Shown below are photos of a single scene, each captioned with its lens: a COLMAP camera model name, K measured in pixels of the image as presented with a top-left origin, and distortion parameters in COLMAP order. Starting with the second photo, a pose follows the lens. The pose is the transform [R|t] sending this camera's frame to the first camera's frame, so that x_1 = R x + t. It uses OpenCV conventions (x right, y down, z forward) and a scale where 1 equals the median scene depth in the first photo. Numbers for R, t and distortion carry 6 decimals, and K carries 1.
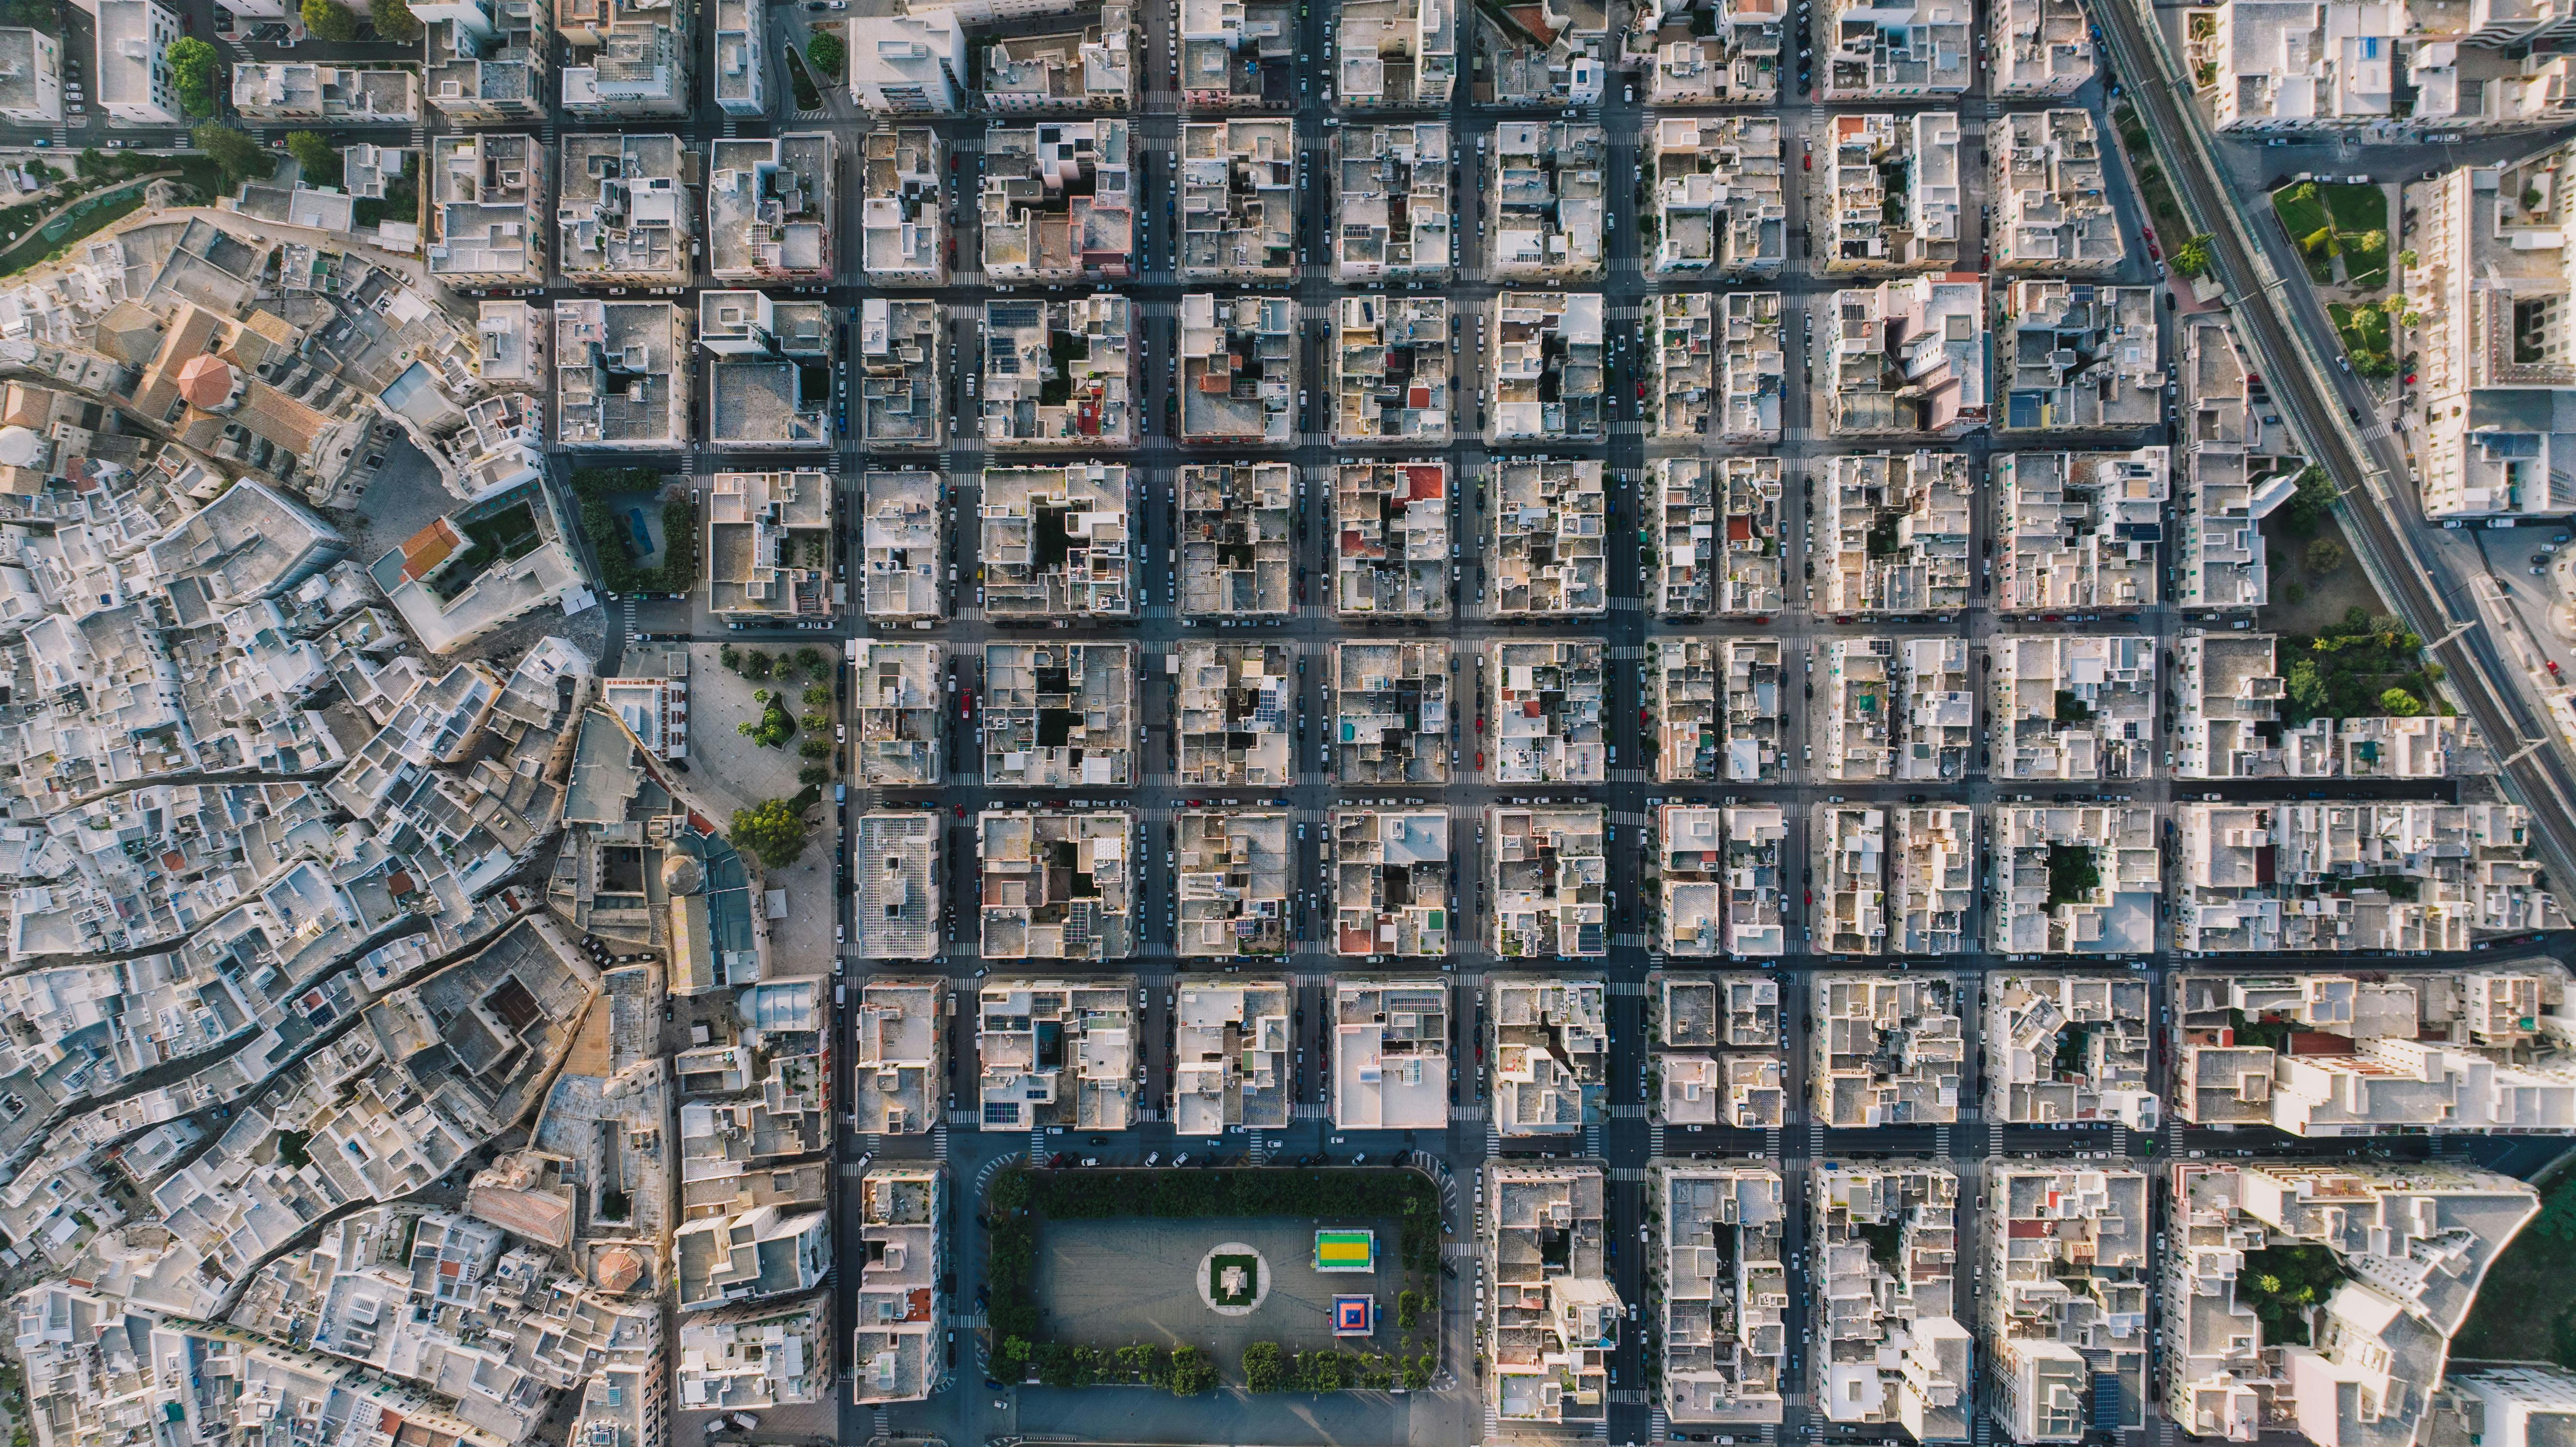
lens RADIAL K [[1946.6, 0, 1278.3], [0, 1946.6, 724.5], [0, 0, 1]] dist [-0.025147, 0.000585]
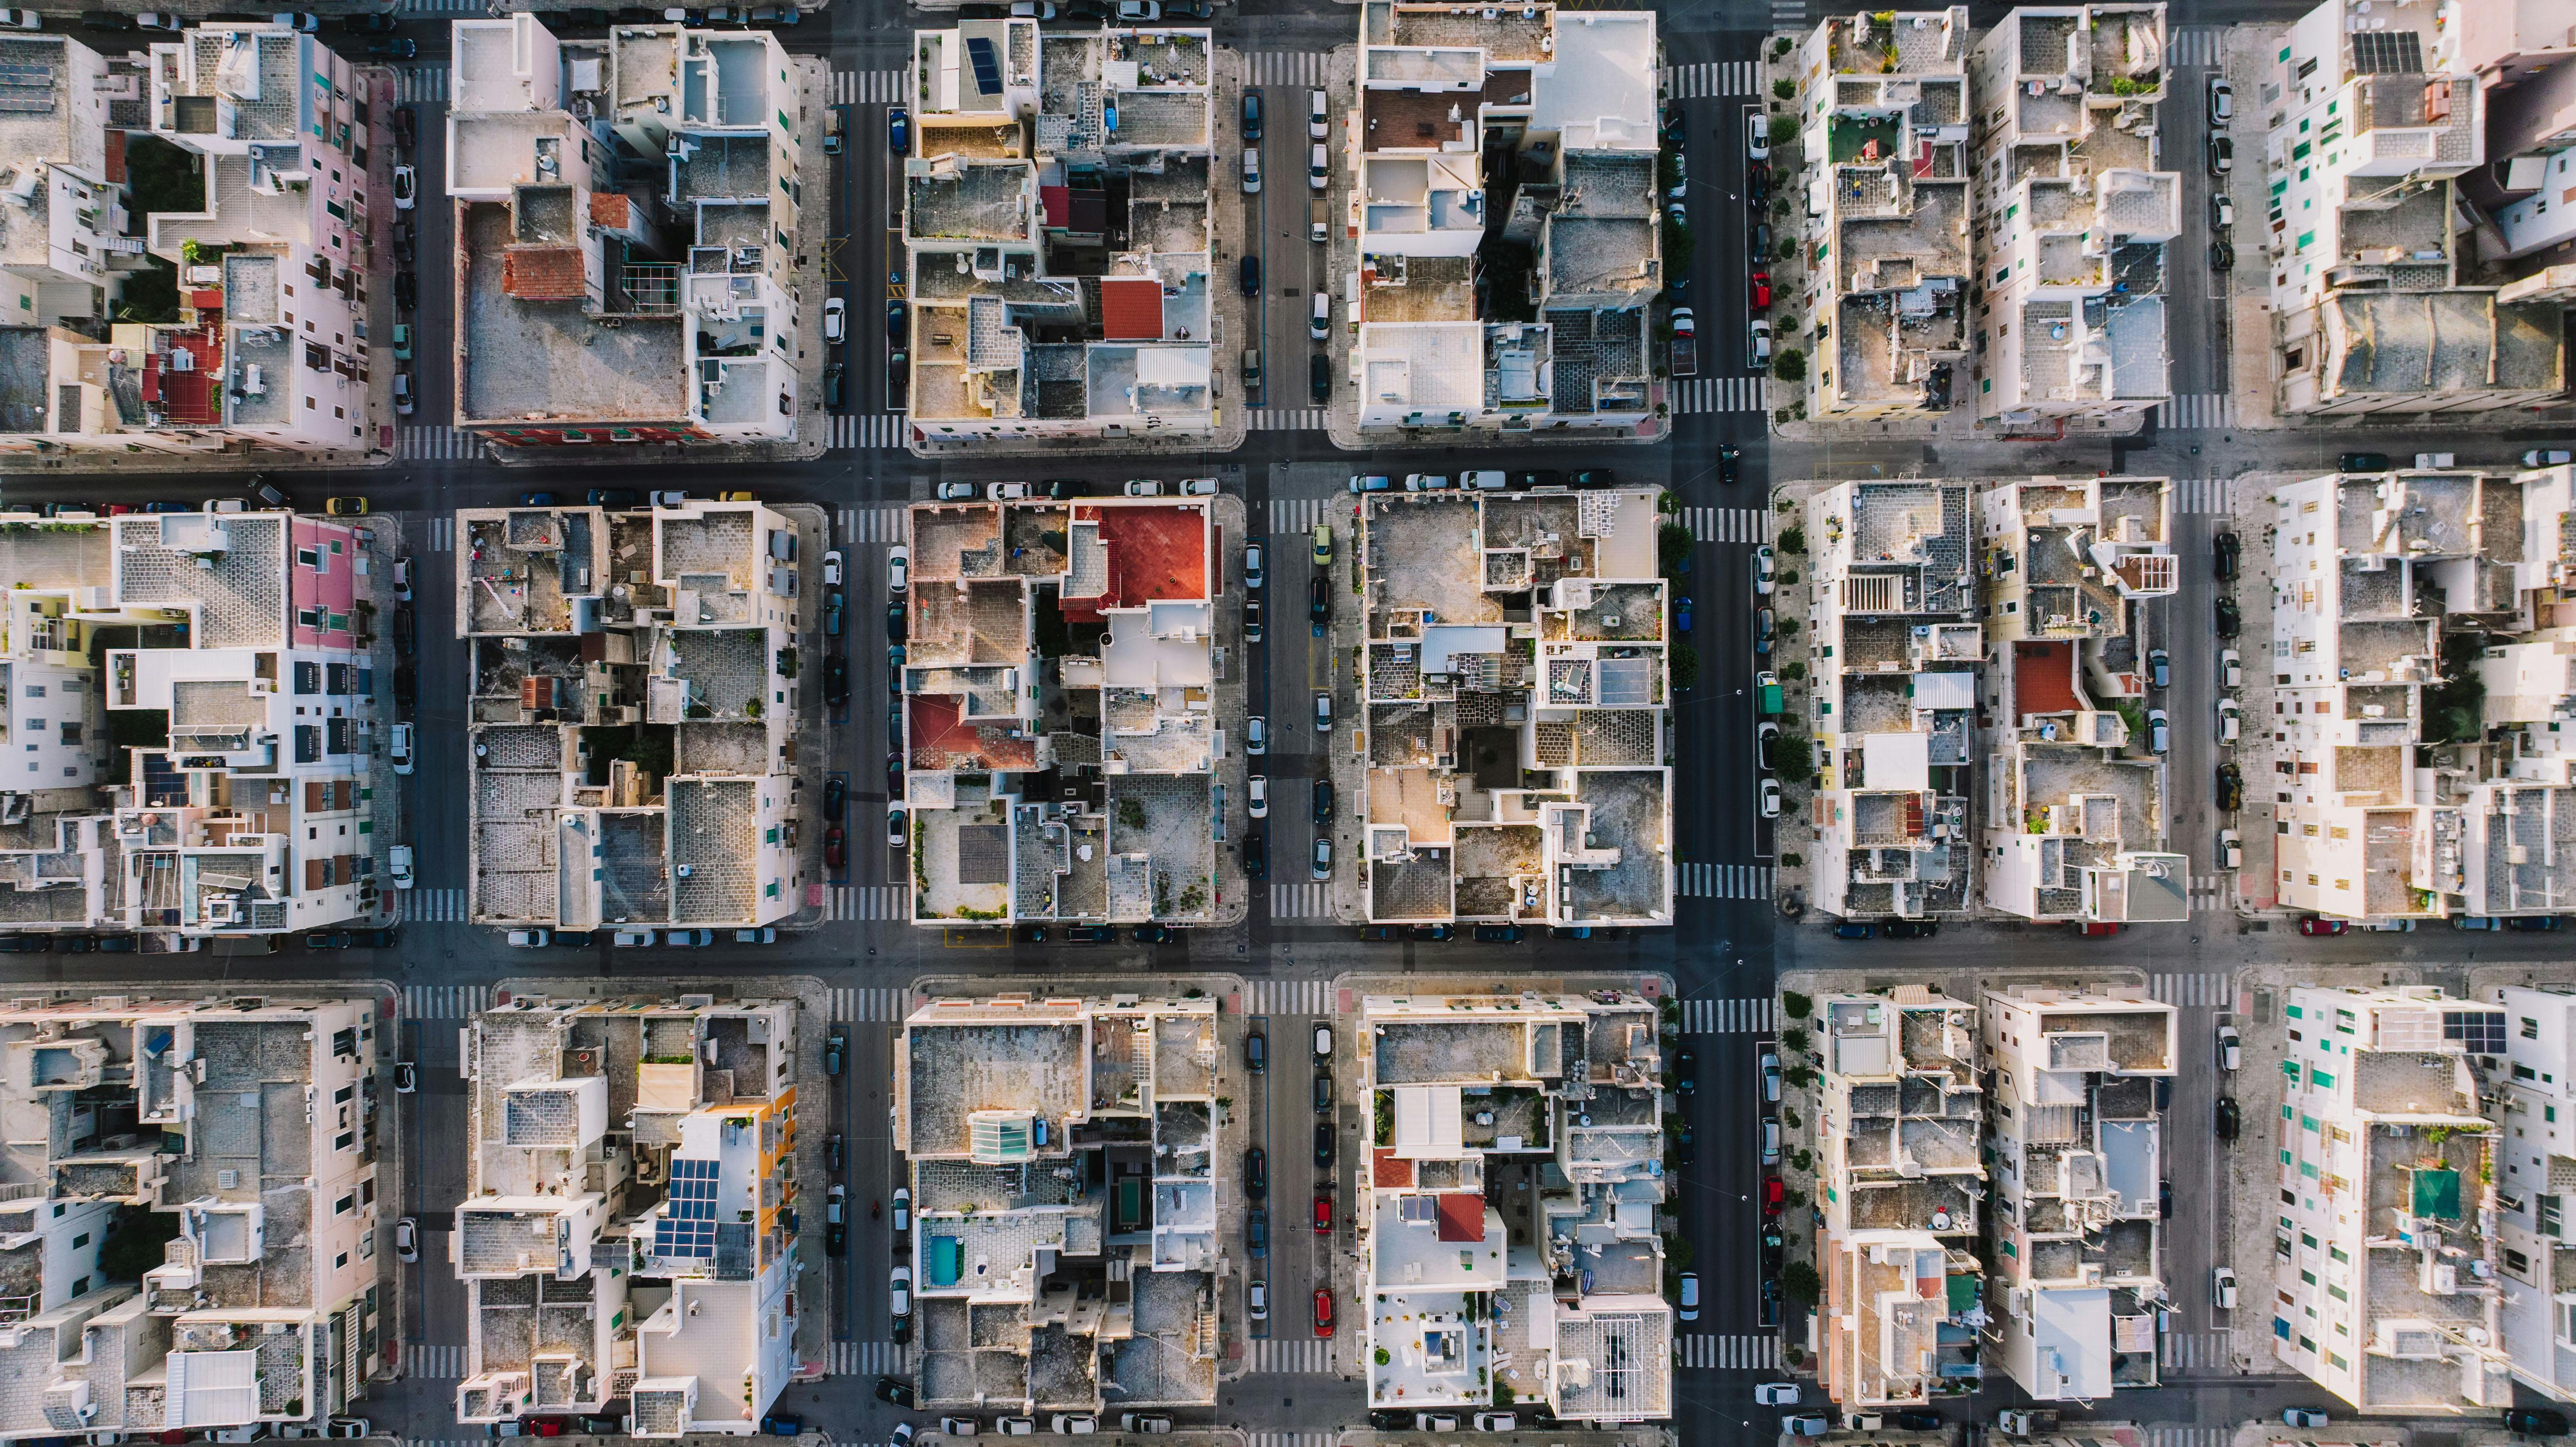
lens RADIAL K [[1946.6, 0, 1297.3], [0, 1946.6, 722.0], [0, 0, 1]] dist [-0.025147, 0.000585]
pose [[0.999893, -0.006788, 0.012988, 0.096450], [0.006829, 0.999972, -0.003098, -0.092904], [-0.012966, 0.003186, 0.999911, 0.650174]]
